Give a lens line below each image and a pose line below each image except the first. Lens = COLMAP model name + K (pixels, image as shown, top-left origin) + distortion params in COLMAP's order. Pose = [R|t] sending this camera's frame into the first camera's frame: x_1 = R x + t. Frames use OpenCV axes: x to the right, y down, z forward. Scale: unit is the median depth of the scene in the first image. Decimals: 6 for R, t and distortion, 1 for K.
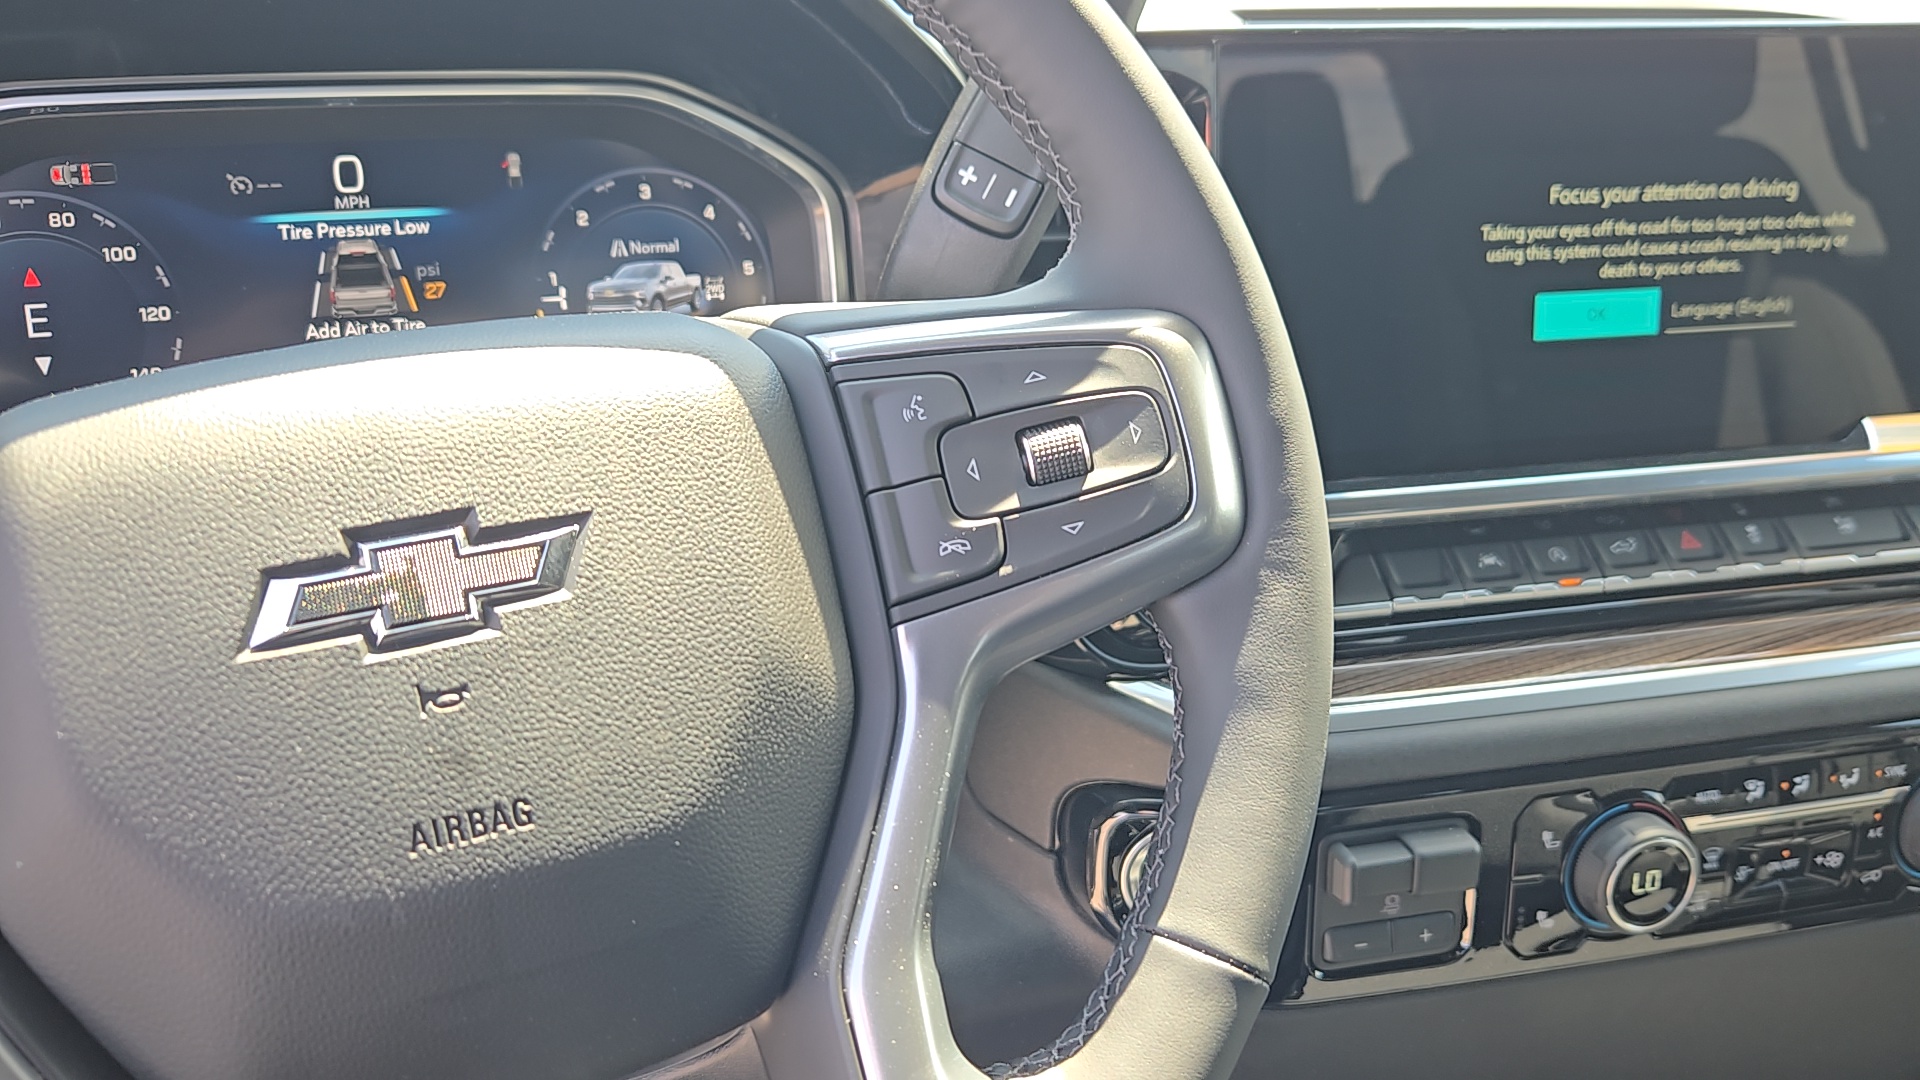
lens RADIAL K [[1610.2, 0, 950.1], [0, 1610.2, 531.7], [0, 0, 1]] dist [-0.007009, -0.002963]
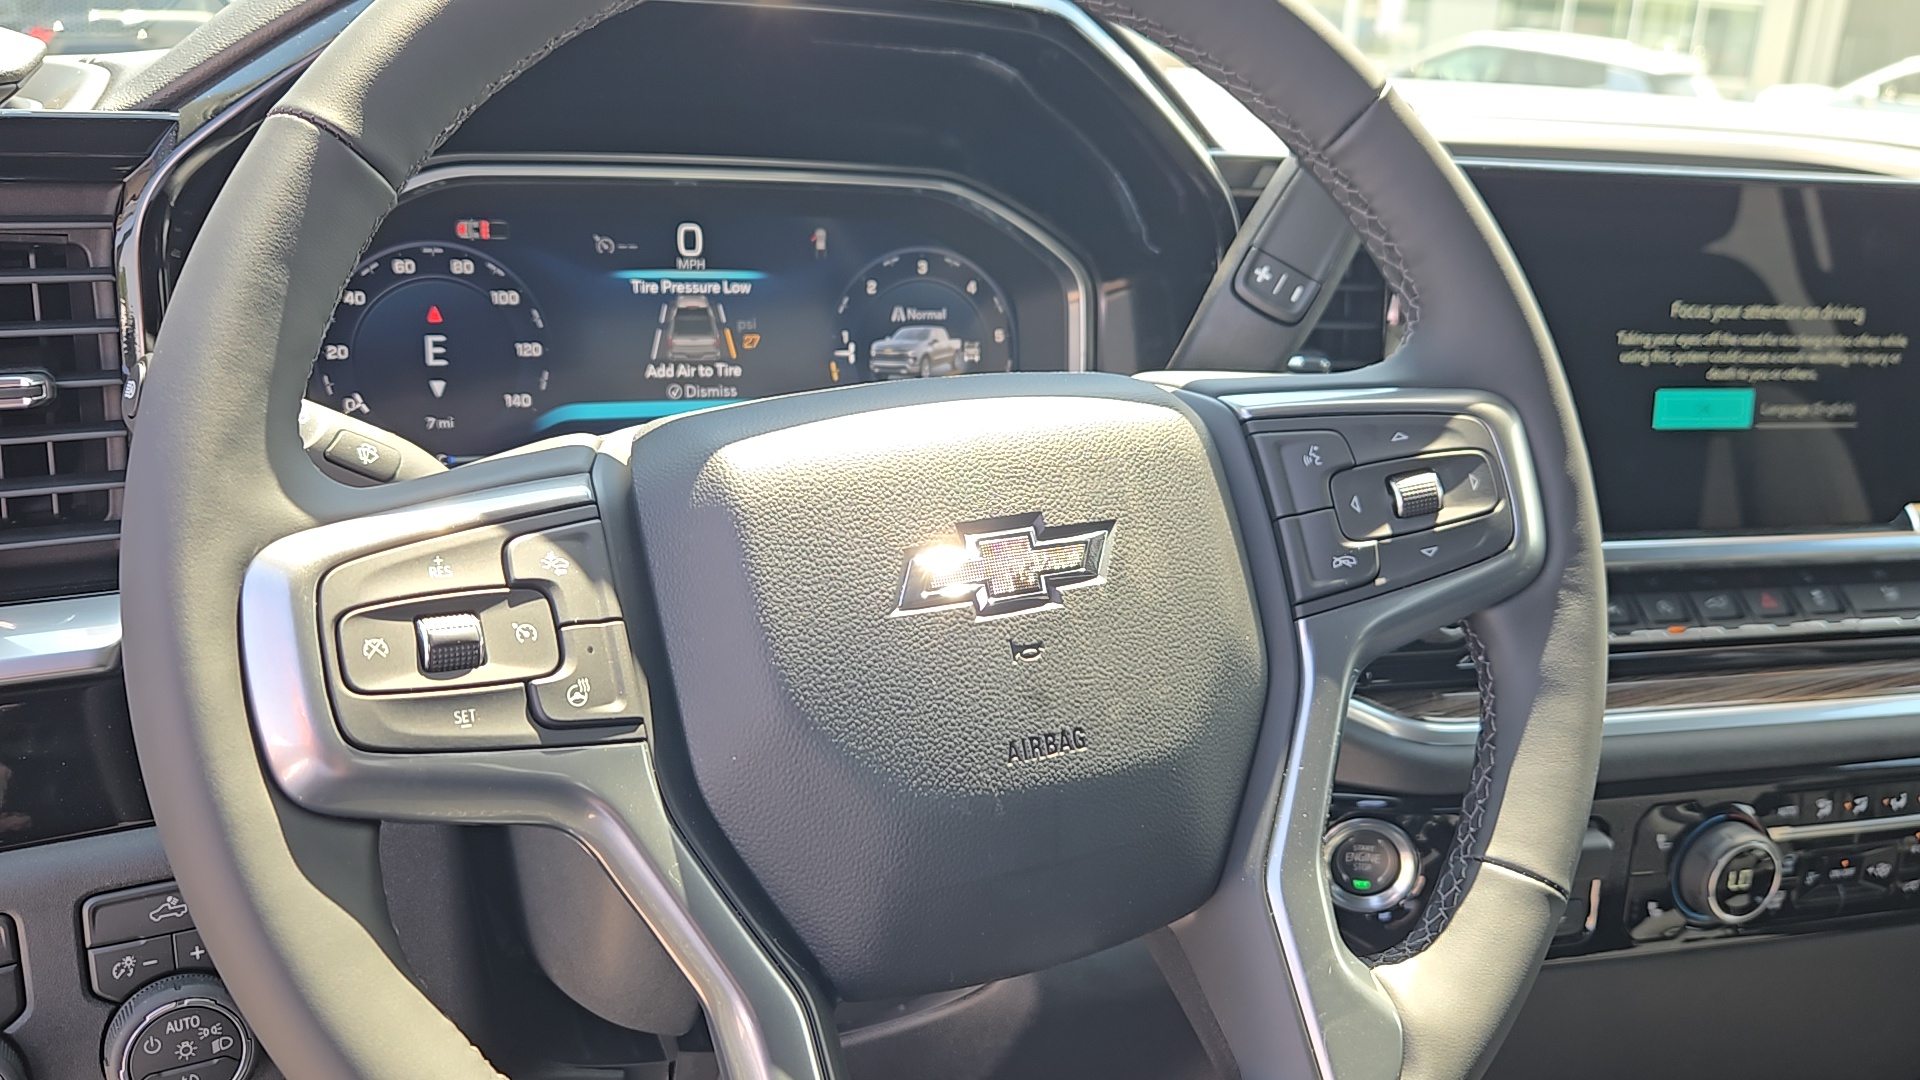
lens RADIAL K [[1610.2, 0, 950.1], [0, 1610.2, 531.7], [0, 0, 1]] dist [-0.007009, -0.002963]
pose [[0.997664, 0.044160, 0.052126, -0.234951], [-0.042070, 0.998292, -0.040538, 0.031411], [-0.053827, 0.038250, 0.997817, -0.182765]]
